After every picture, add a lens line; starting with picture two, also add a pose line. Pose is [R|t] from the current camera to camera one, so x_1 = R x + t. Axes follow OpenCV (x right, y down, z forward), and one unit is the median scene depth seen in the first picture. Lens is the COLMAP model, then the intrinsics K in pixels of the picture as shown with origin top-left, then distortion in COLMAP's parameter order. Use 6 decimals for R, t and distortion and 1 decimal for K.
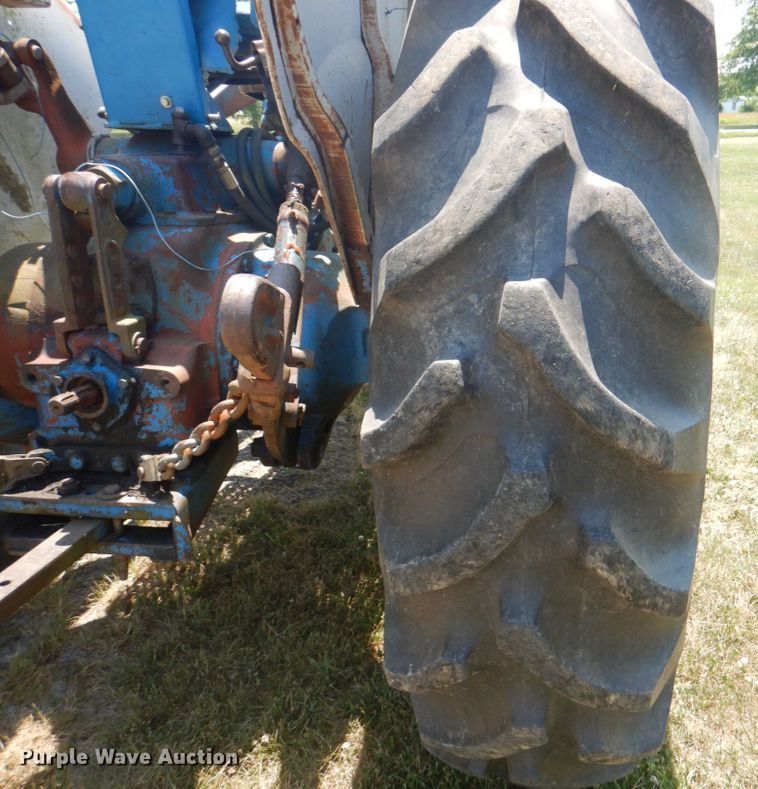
lens RADIAL K [[795.1, 0, 378.9], [0, 795.1, 394.1], [0, 0, 1]] dist [-0.004281, 0.000000]
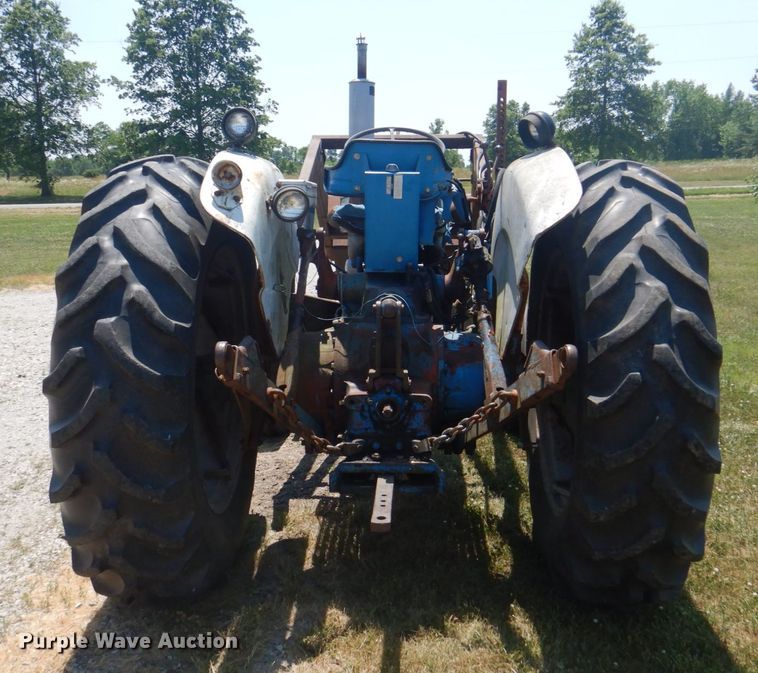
lens RADIAL K [[680.9, 0, 379.4], [0, 680.9, 334.8], [0, 0, 1]] dist [0.003820, 0.014345]
pose [[0.997776, -0.019845, 0.063627, -0.924045], [0.030326, 0.985278, -0.168248, 0.194358], [-0.059351, 0.169803, 0.983689, -1.284292]]
